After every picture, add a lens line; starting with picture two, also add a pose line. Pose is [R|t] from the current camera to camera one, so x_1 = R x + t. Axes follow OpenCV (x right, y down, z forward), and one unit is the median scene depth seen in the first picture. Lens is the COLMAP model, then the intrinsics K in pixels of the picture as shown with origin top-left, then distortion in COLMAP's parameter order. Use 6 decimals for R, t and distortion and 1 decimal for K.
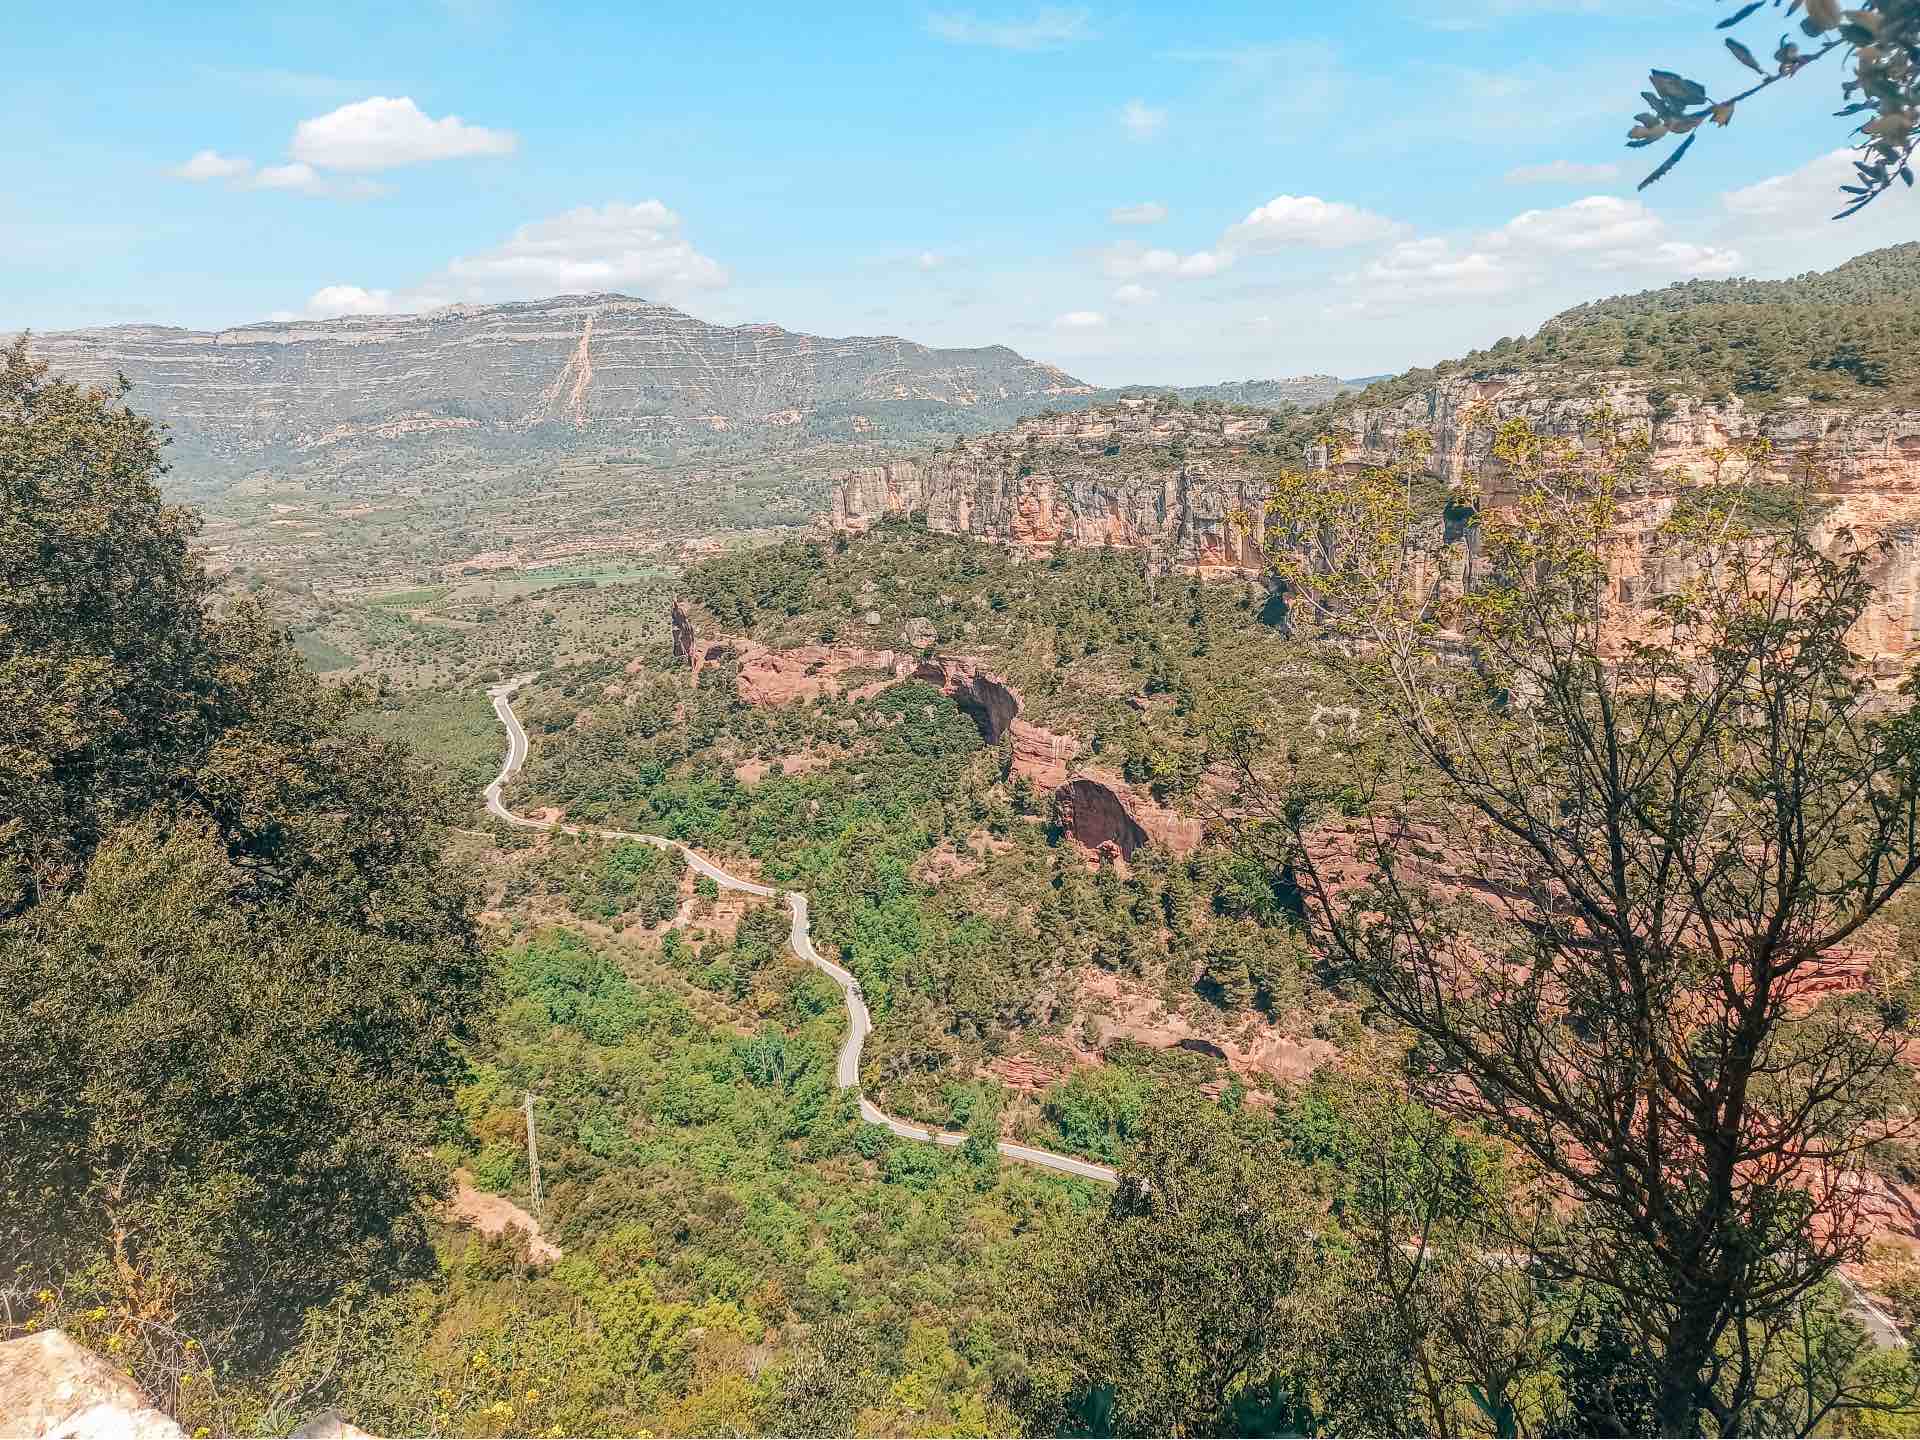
lens RADIAL K [[1519.5, 0, 960.0], [0, 1519.5, 720.0], [0, 0, 1]] dist [0.089377, -0.098636]
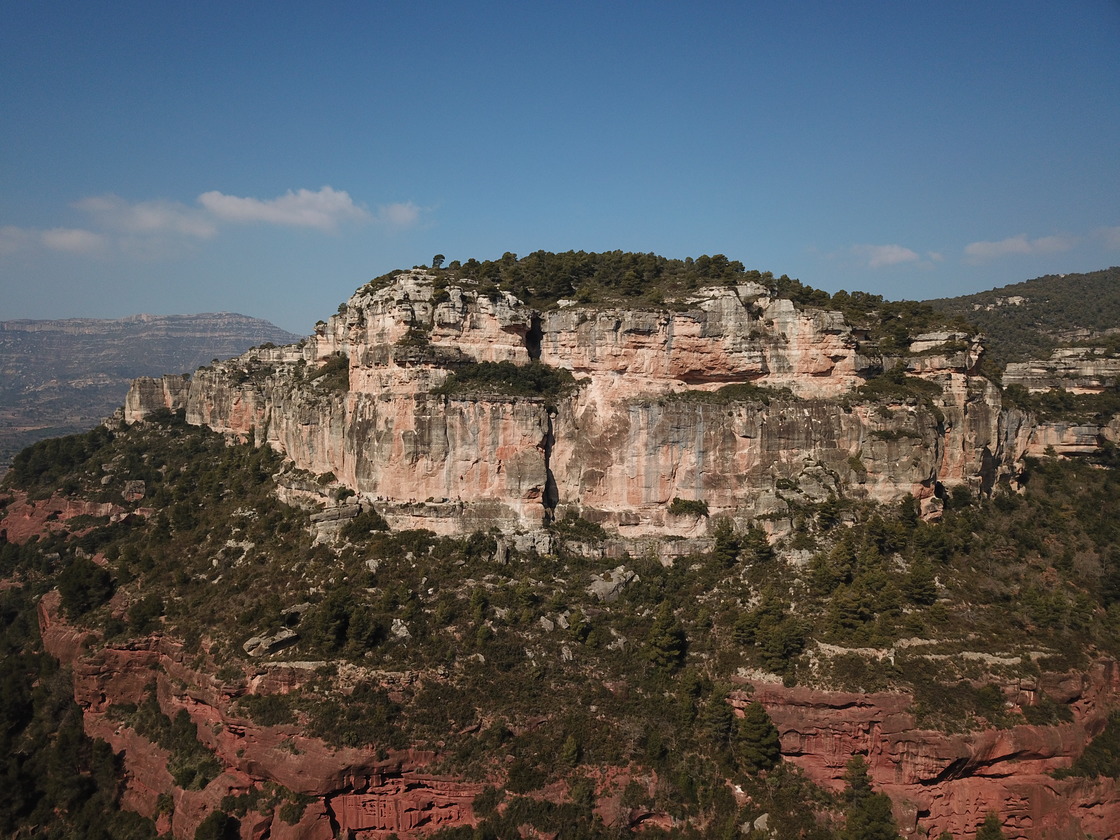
lens RADIAL K [[853.9, 0, 560.0], [0, 853.9, 420.0], [0, 0, 1]] dist [0.084860, -0.089234]
pose [[0.996206, 0.047267, 0.073071, 0.432801], [-0.033317, 0.982821, -0.181528, 0.012103], [-0.080396, 0.178404, 0.980667, 0.297243]]
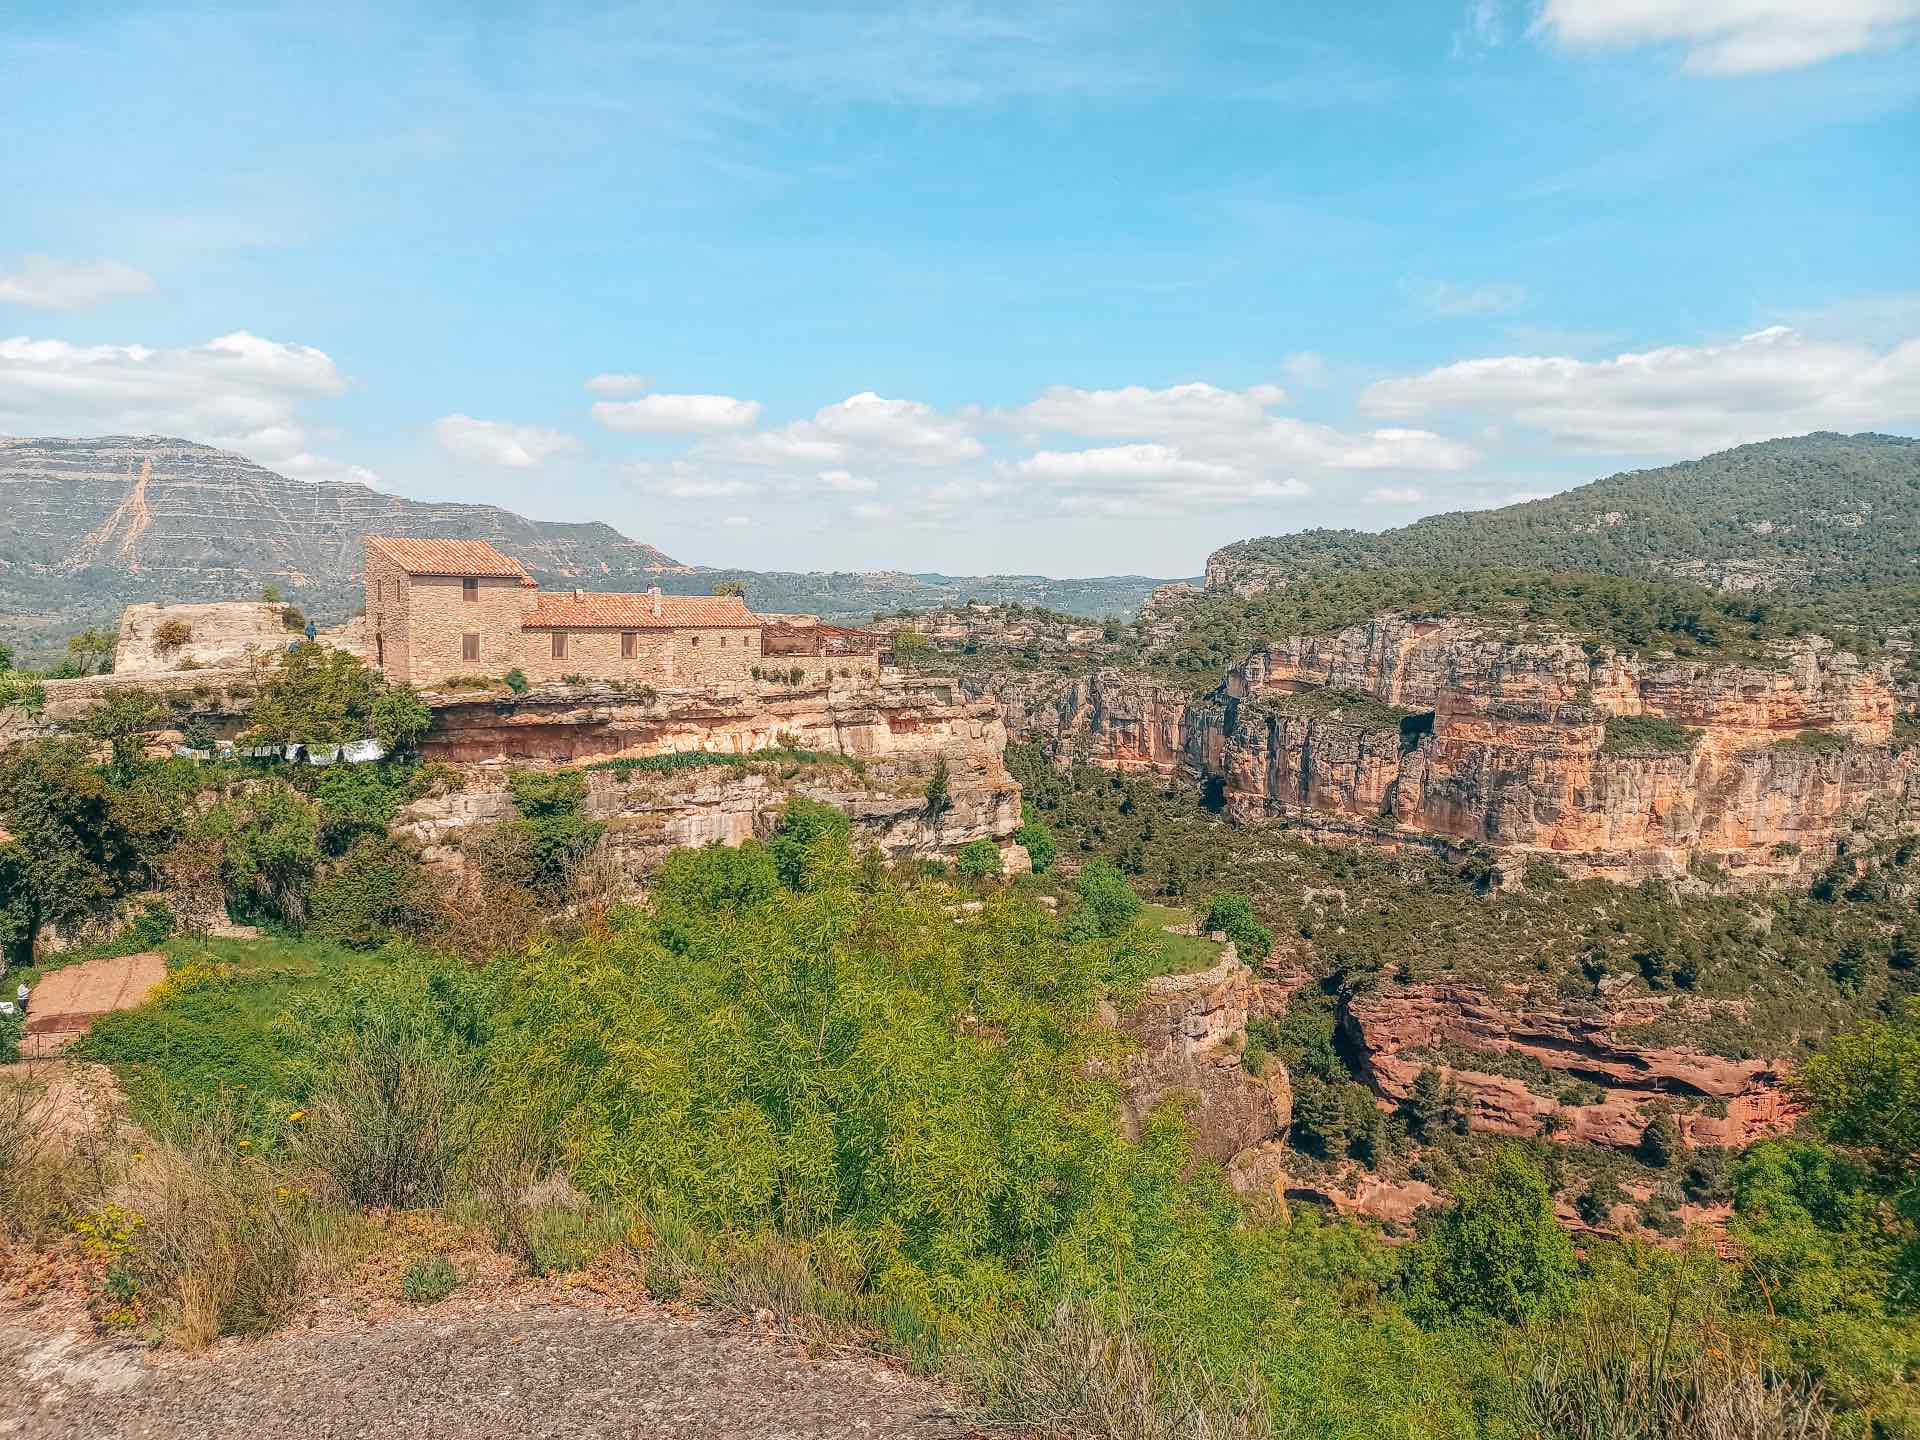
lens RADIAL K [[1463.8, 0, 960.0], [0, 1463.8, 720.0], [0, 0, 1]] dist [0.084860, -0.089234]
pose [[0.945982, 0.029566, 0.322870, -0.381157], [0.006445, 0.993922, -0.109901, -0.014425], [-0.324156, 0.106045, 0.940041, 0.014240]]
